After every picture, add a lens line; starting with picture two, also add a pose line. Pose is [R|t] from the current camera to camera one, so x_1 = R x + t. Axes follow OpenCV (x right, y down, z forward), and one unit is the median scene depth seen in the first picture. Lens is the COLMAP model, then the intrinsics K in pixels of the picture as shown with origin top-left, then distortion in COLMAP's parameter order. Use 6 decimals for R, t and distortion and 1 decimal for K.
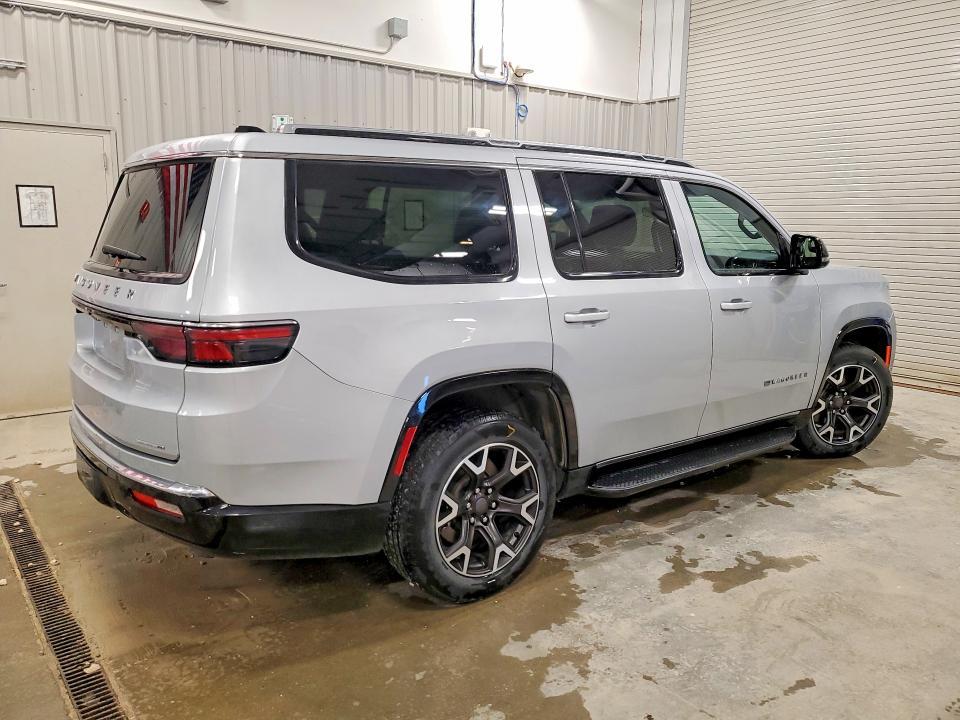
lens RADIAL K [[716.4, 0, 485.5], [0, 716.4, 367.5], [0, 0, 1]] dist [0.011420, 0.001400]
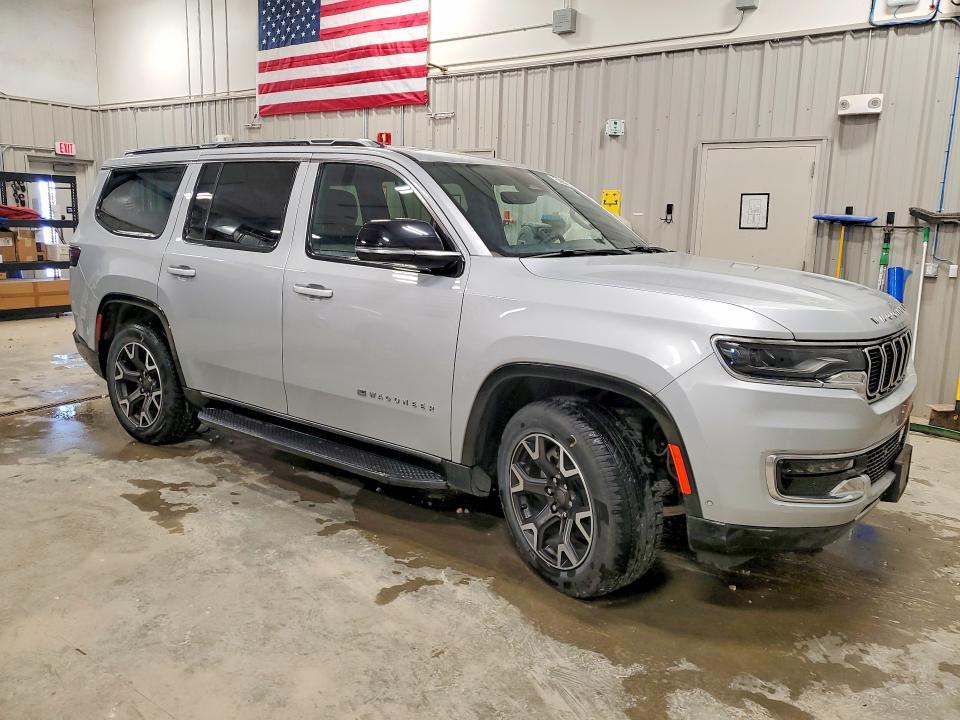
lens RADIAL K [[724.8, 0, 480.0], [0, 724.8, 360.0], [0, 0, 1]] dist [0.004735, 0.006950]
pose [[0.289818, 0.184814, -0.939068, 1.312560], [-0.212501, 0.969114, 0.125144, -0.162900], [0.933193, 0.163284, 0.320140, 0.909499]]
